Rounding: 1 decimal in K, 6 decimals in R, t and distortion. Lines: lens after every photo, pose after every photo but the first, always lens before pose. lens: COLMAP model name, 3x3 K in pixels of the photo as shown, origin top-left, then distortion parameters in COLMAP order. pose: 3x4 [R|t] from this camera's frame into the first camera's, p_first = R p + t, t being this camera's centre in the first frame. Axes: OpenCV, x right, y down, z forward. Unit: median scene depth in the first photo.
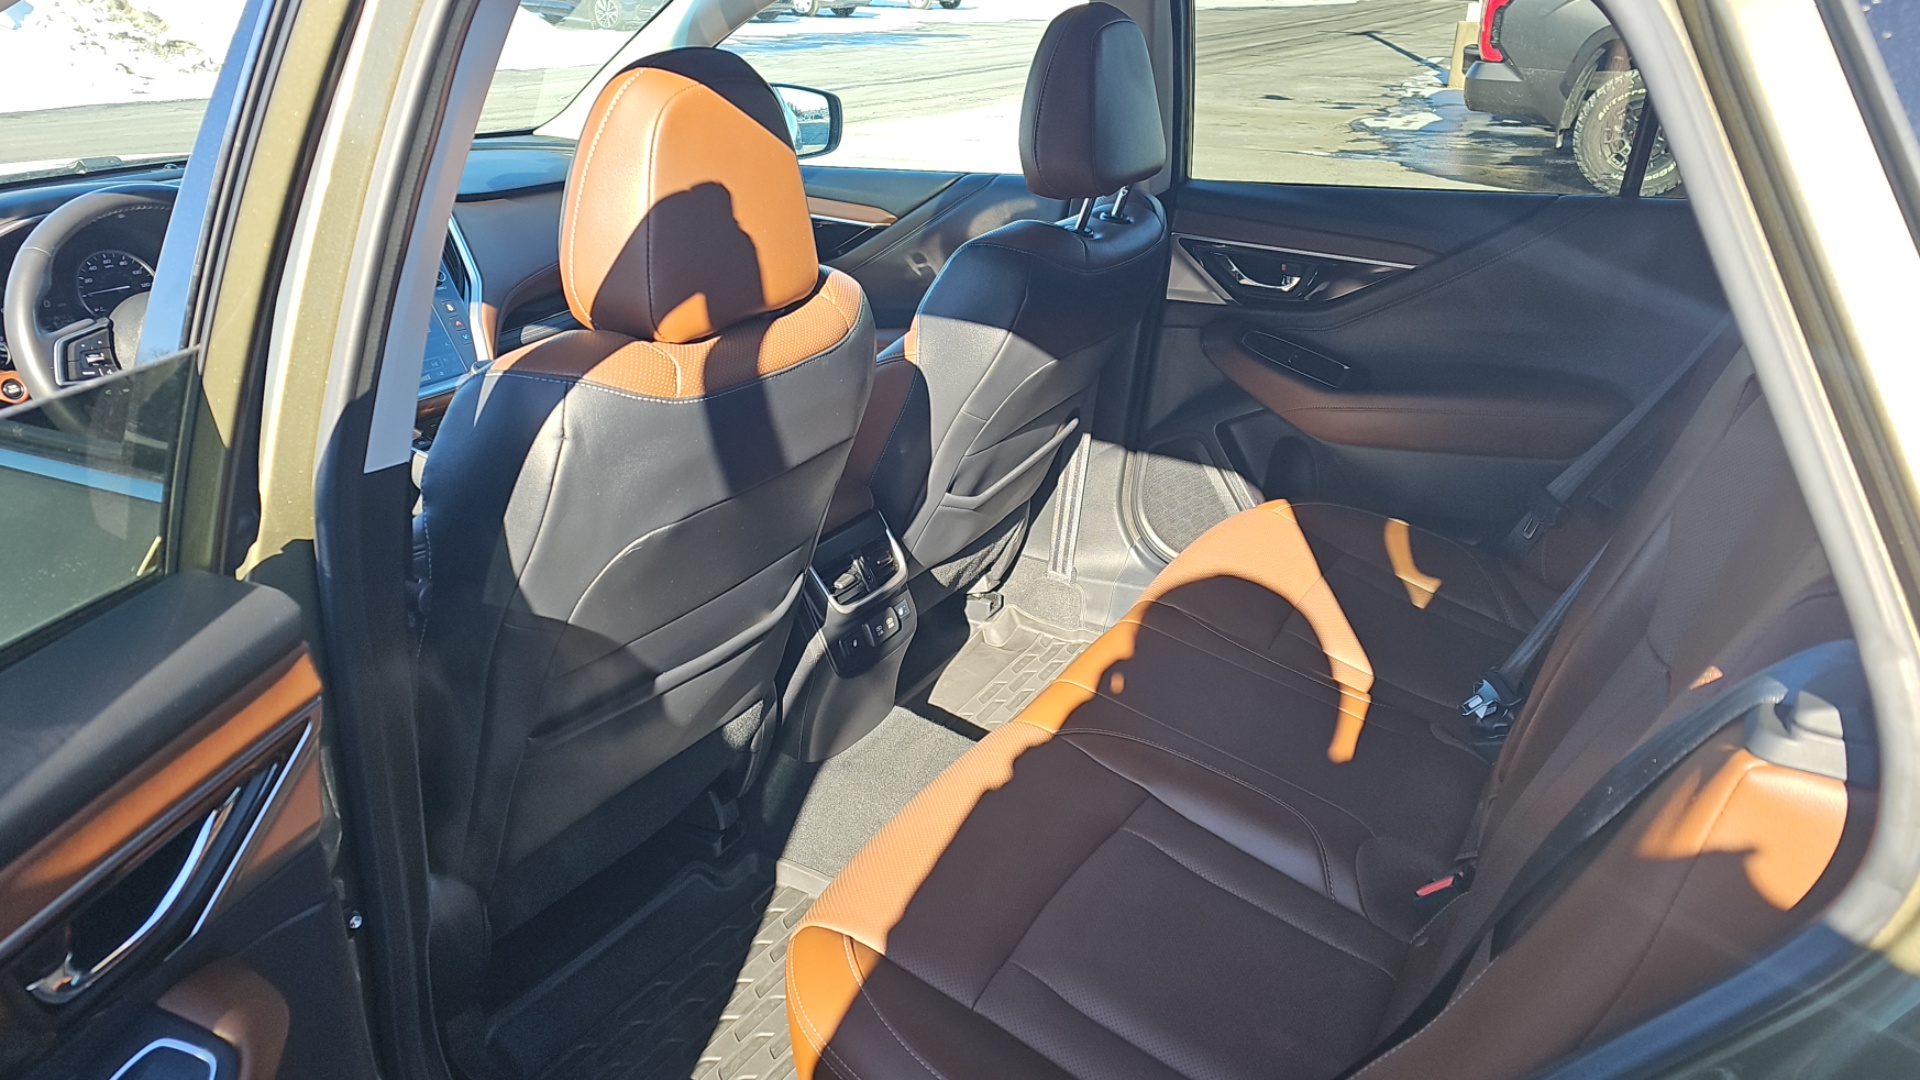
lens RADIAL K [[1370.6, 0, 984.8], [0, 1370.6, 524.7], [0, 0, 1]] dist [0.079555, -0.067694]
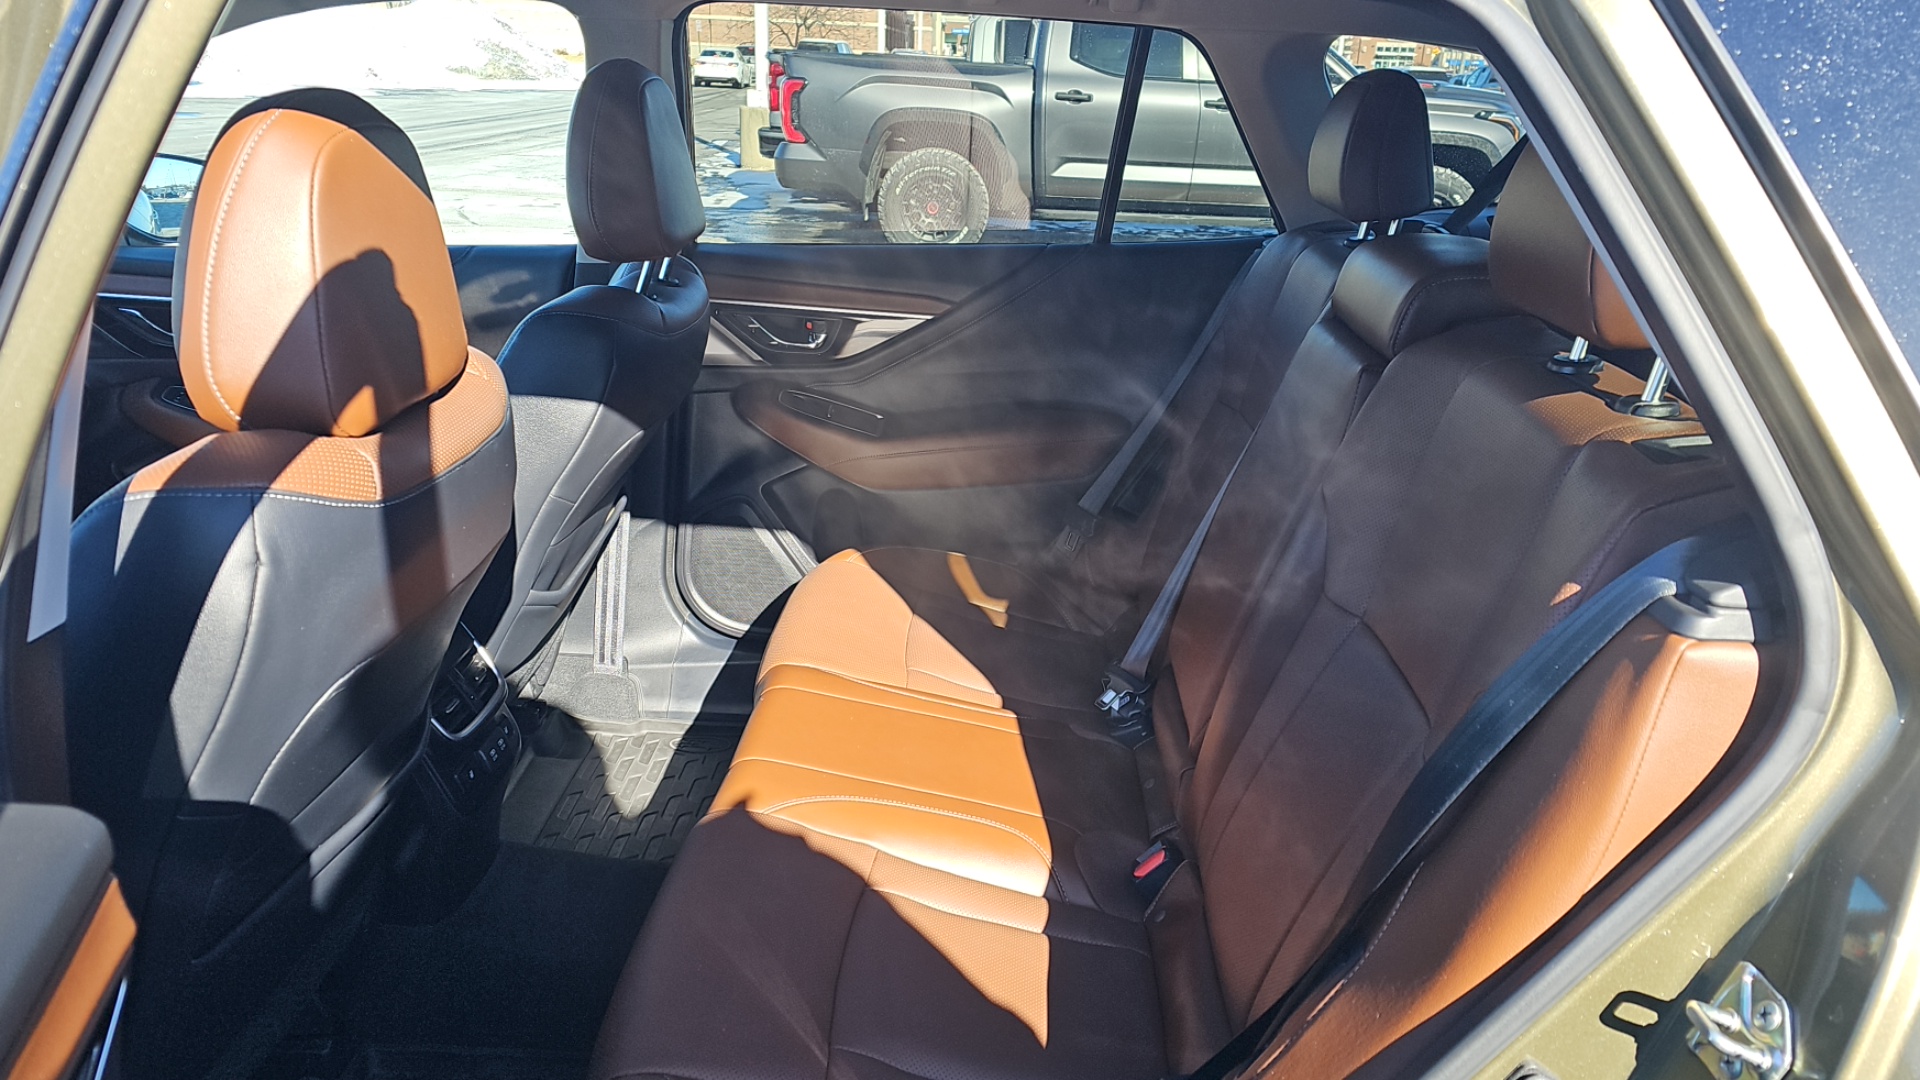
lens RADIAL K [[1370.6, 0, 974.5], [0, 1370.6, 541.2], [0, 0, 1]] dist [0.079555, -0.067694]
pose [[0.878841, -0.138274, 0.456639, -0.154485], [0.158530, 0.987335, -0.006132, -0.002919], [-0.450008, 0.077780, 0.889631, 0.049811]]
